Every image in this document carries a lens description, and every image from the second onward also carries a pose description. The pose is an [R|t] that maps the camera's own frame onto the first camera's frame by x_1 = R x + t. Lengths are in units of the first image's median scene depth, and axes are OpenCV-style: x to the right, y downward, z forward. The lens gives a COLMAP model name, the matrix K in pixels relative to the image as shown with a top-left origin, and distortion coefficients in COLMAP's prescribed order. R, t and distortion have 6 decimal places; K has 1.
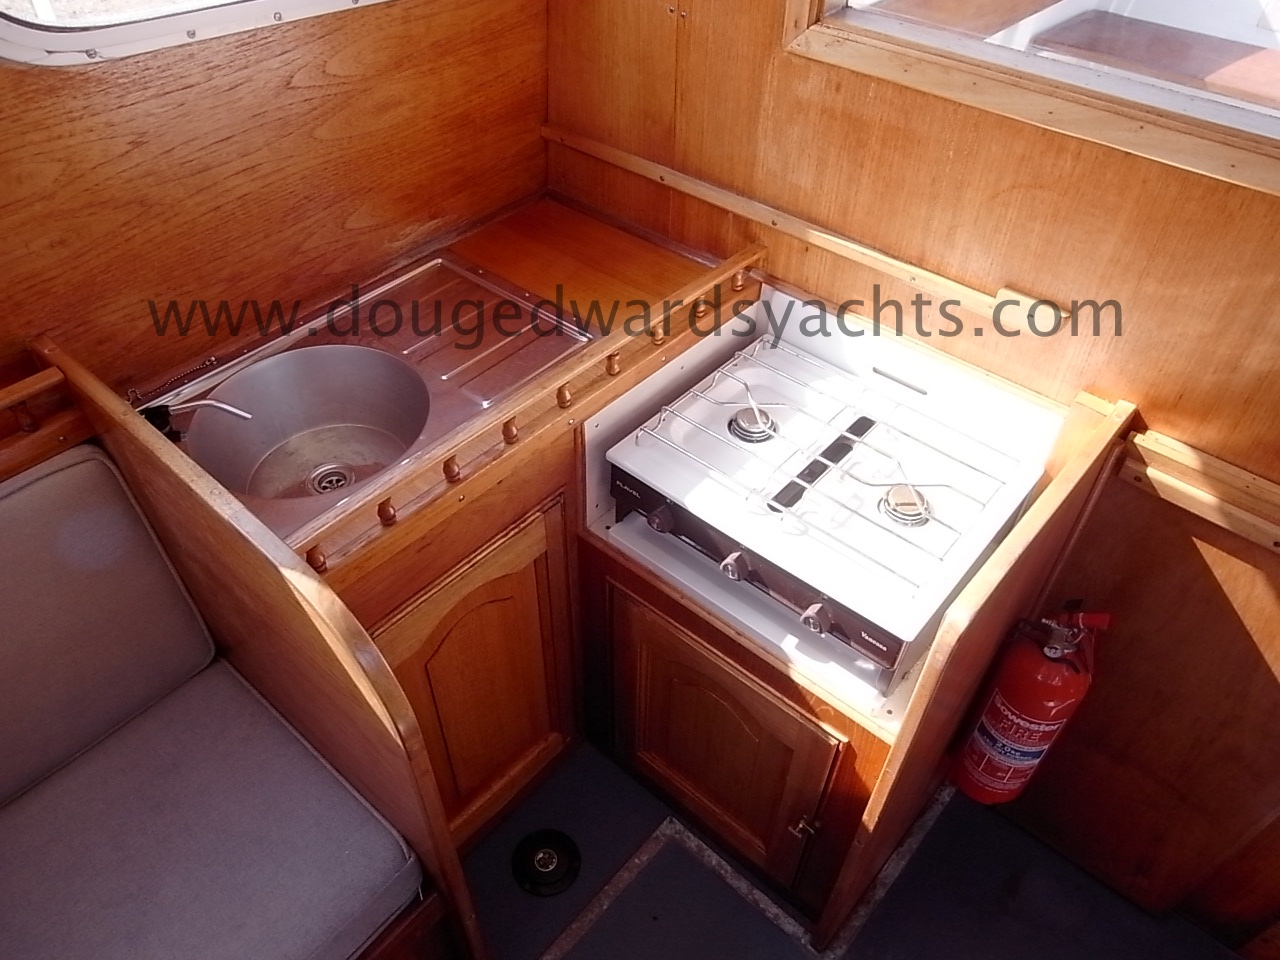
lens RADIAL K [[907.7, 0, 628.9], [0, 907.7, 477.4], [0, 0, 1]] dist [-0.069999, 0.050898]
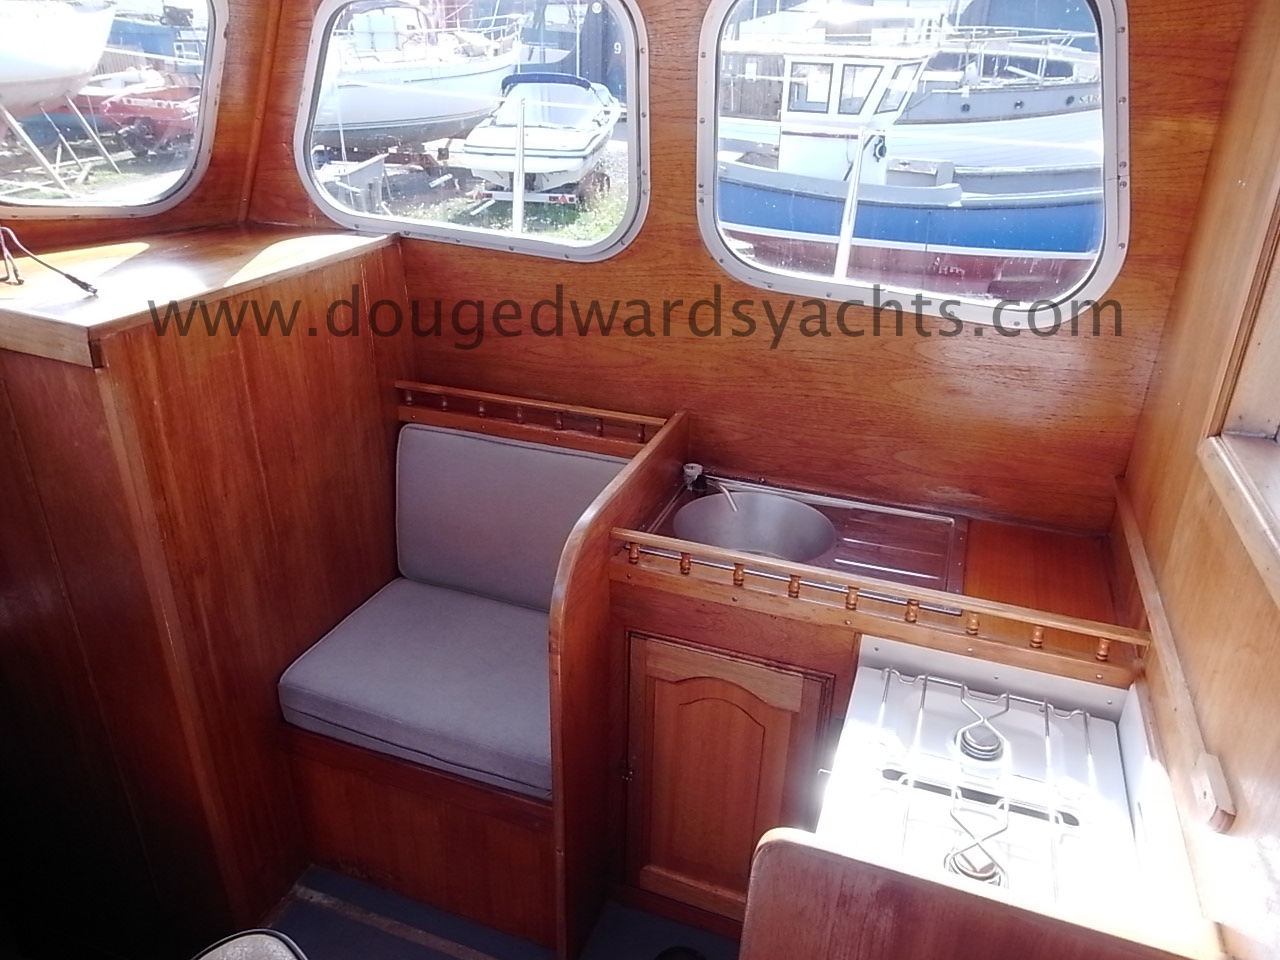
lens RADIAL K [[907.7, 0, 634.7], [0, 907.7, 488.3], [0, 0, 1]] dist [-0.069999, 0.050898]
pose [[0.350178, 0.394909, -0.849366, 0.755905], [-0.657591, 0.749397, 0.077316, -0.095401], [0.667045, 0.531461, 0.522111, 0.055661]]
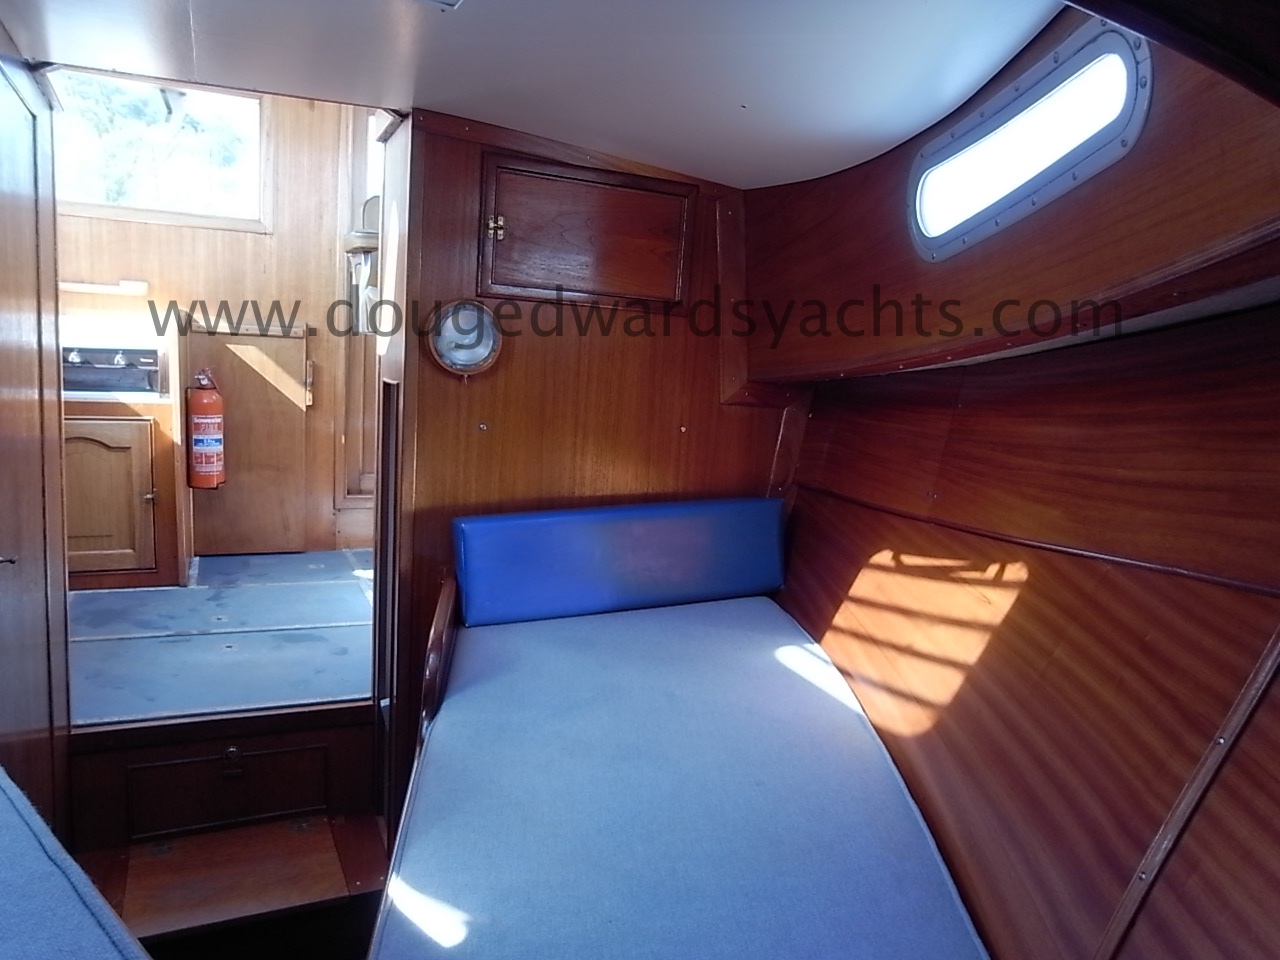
lens RADIAL K [[907.7, 0, 630.4], [0, 907.7, 482.9], [0, 0, 1]] dist [-0.069999, 0.050898]
pose [[0.403552, -0.121205, 0.906893, -1.324877], [0.600093, 0.783283, -0.162347, 1.460177], [-0.690676, 0.609735, 0.388830, -0.665305]]
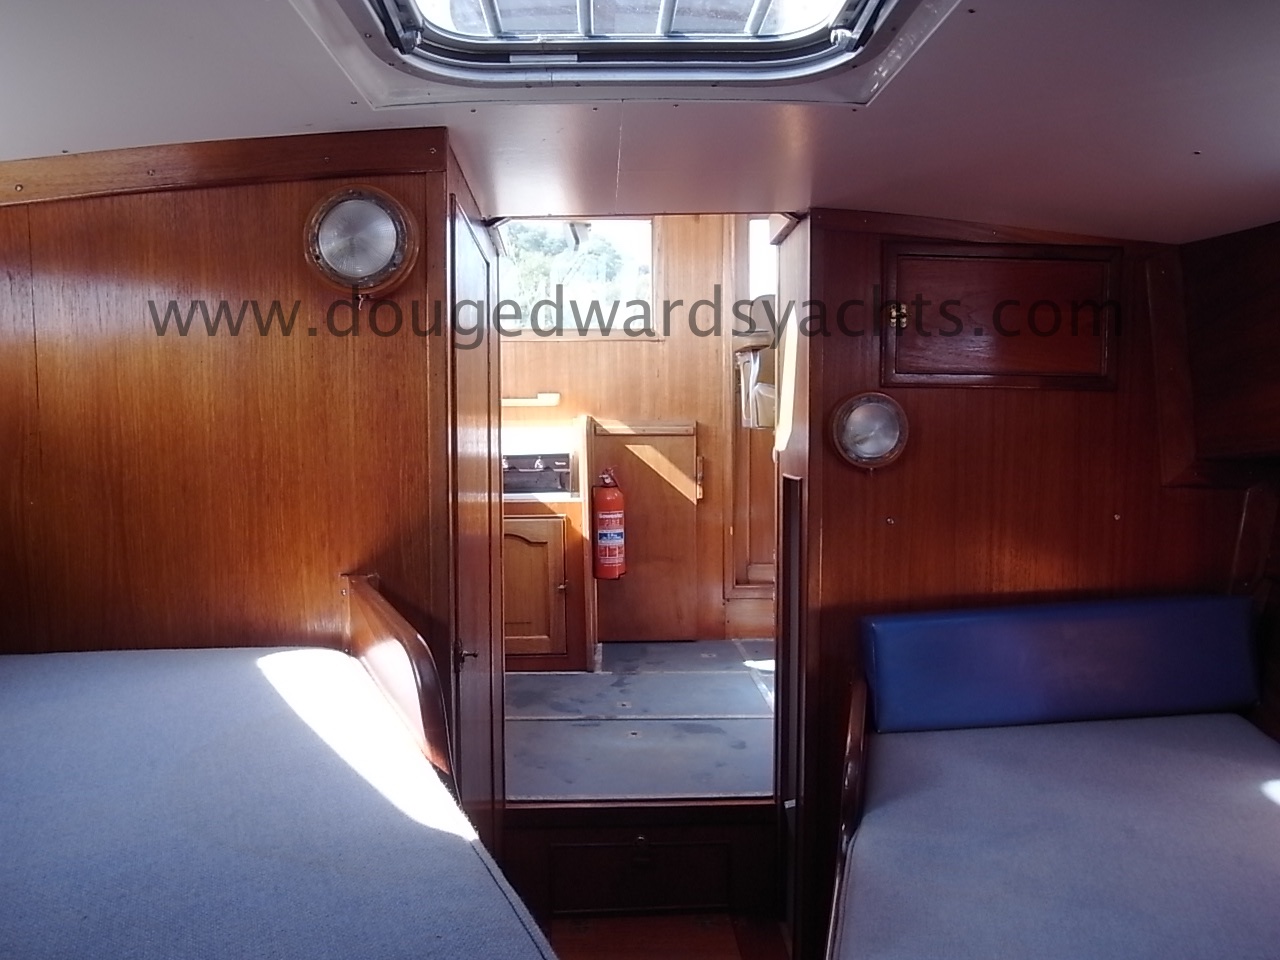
lens RADIAL K [[907.7, 0, 627.0], [0, 907.7, 481.9], [0, 0, 1]] dist [-0.069999, 0.050898]
pose [[0.728661, -0.058812, 0.682345, -1.332087], [0.489133, 0.742051, -0.458377, 1.409968], [-0.479376, 0.667759, 0.569470, -0.631647]]
